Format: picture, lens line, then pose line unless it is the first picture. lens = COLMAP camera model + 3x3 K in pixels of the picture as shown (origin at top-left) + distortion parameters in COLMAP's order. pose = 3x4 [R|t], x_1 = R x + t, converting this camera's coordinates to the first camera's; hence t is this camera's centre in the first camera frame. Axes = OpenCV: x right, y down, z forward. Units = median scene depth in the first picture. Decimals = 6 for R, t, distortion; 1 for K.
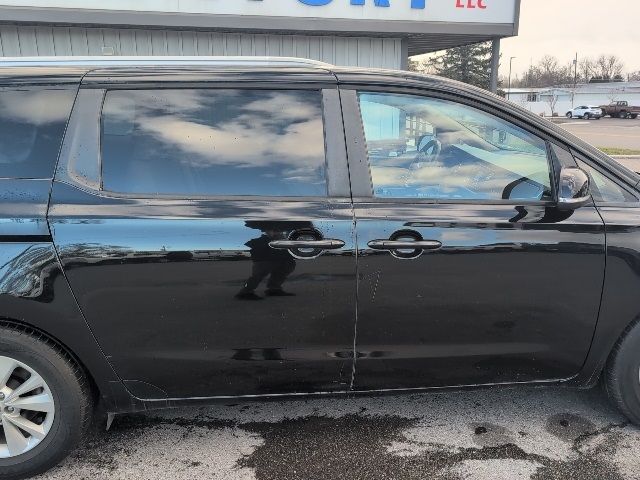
lens RADIAL K [[543.7, 0, 323.8], [0, 543.7, 227.0], [0, 0, 1]] dist [0.004283, 0.004612]
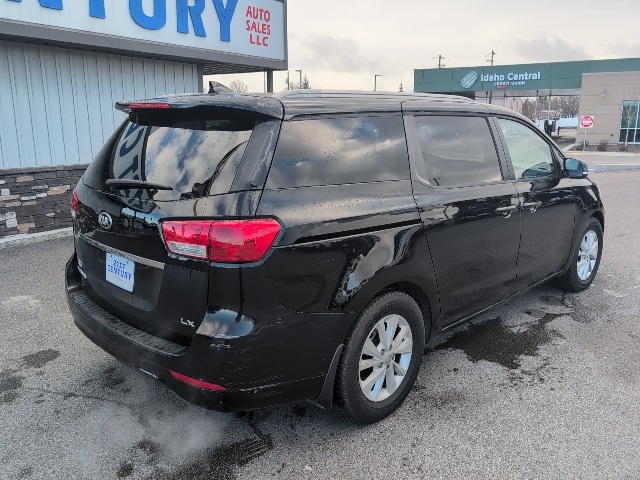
lens RADIAL K [[543.7, 0, 323.8], [0, 543.7, 227.0], [0, 0, 1]] dist [0.004283, 0.004612]
pose [[0.757705, -0.118964, 0.641663, -1.269751], [0.140923, 0.989873, 0.017113, -0.017758], [-0.637201, 0.077459, 0.766796, 0.064969]]
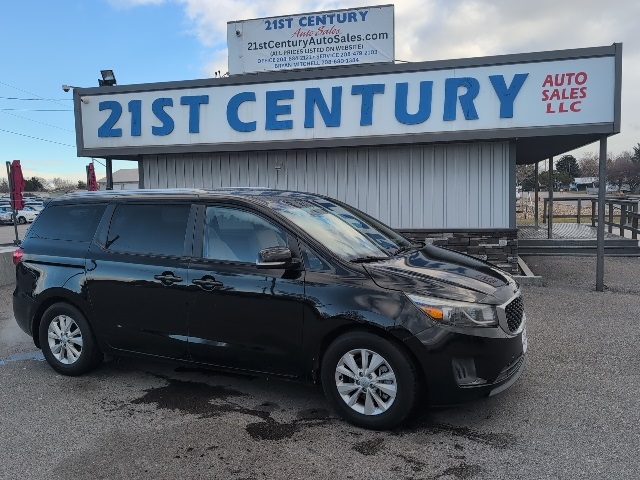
lens RADIAL K [[543.7, 0, 323.8], [0, 543.7, 227.0], [0, 0, 1]] dist [0.004283, 0.004612]
pose [[0.850620, 0.020410, -0.525384, 1.279098], [-0.101347, 0.986872, -0.125747, 0.031597], [0.515920, 0.160209, 0.841522, -0.379764]]
